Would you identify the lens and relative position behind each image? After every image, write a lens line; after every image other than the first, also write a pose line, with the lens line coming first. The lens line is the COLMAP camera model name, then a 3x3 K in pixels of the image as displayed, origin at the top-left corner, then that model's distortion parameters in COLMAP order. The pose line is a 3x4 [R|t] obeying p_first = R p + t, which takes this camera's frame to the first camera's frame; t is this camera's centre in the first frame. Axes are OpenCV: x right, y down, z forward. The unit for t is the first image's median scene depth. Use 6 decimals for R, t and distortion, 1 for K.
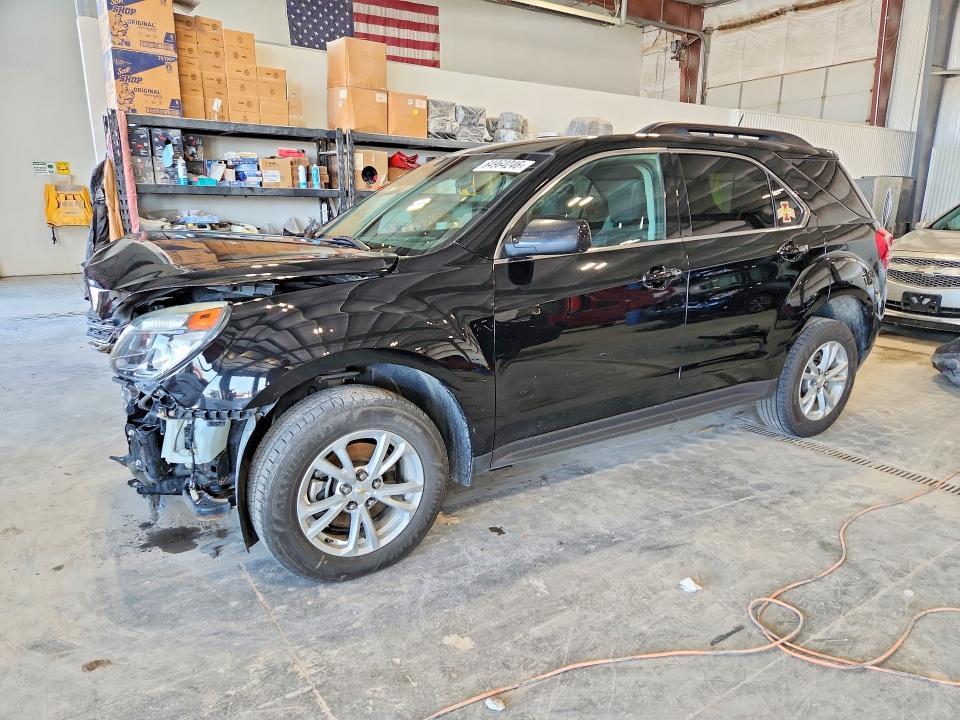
lens RADIAL K [[655.6, 0, 474.0], [0, 655.6, 359.4], [0, 0, 1]] dist [0.048886, -0.003554]
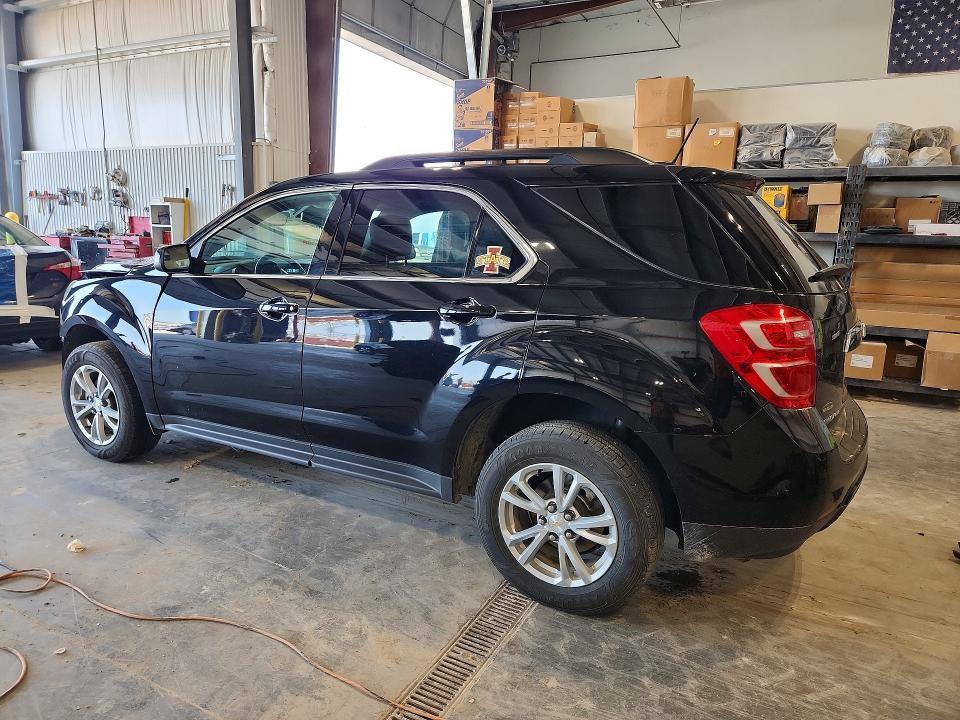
lens RADIAL K [[655.6, 0, 473.4], [0, 655.6, 359.9], [0, 0, 1]] dist [0.048886, -0.003554]
pose [[0.450392, 0.174303, -0.875652, 1.120730], [-0.233350, 0.969649, 0.072989, -0.161591], [0.861797, 0.171460, 0.477396, 0.675519]]
